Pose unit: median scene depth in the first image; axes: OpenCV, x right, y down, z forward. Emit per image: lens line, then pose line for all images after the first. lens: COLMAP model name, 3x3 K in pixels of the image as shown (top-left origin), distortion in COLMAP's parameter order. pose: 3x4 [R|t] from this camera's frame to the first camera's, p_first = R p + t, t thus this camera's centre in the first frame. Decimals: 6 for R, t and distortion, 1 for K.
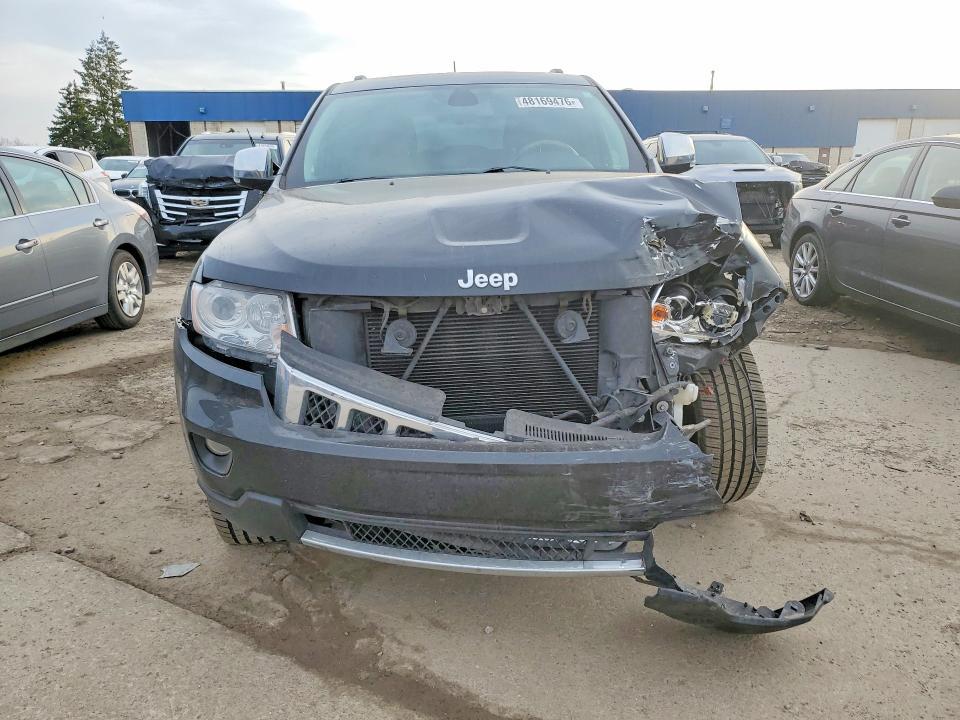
lens RADIAL K [[729.5, 0, 480.0], [0, 729.5, 360.0], [0, 0, 1]] dist [-0.003565, 0.036188]
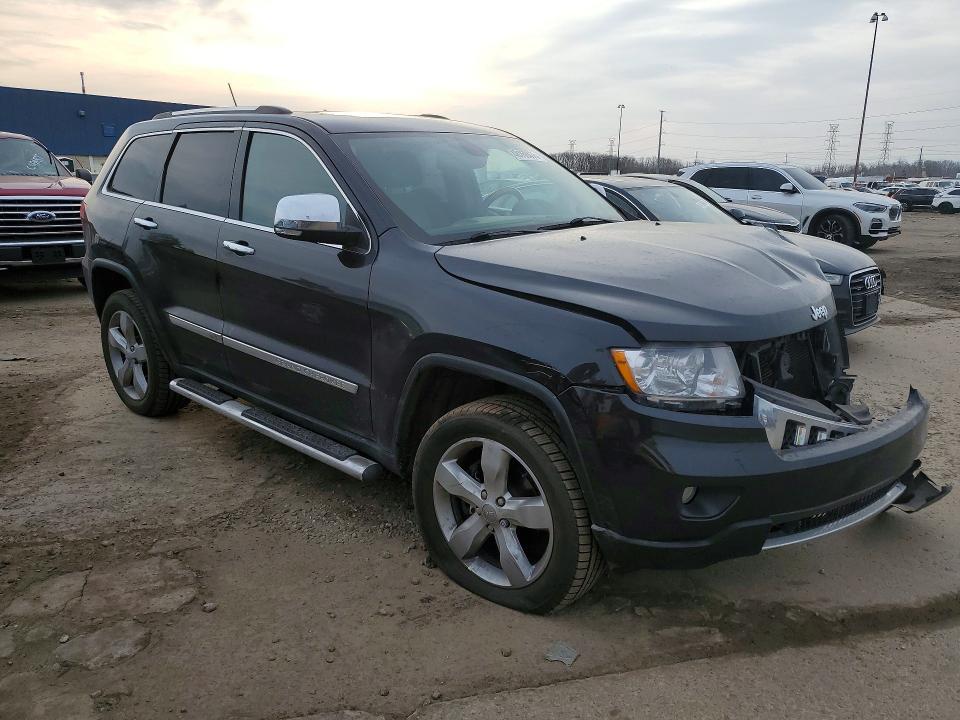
lens RADIAL K [[729.5, 0, 480.0], [0, 729.5, 360.0], [0, 0, 1]] dist [-0.003565, 0.036188]
pose [[0.704347, -0.149241, 0.693991, -1.233412], [0.158952, 0.985983, 0.050709, -0.172716], [-0.691831, 0.074594, 0.718196, 0.412845]]
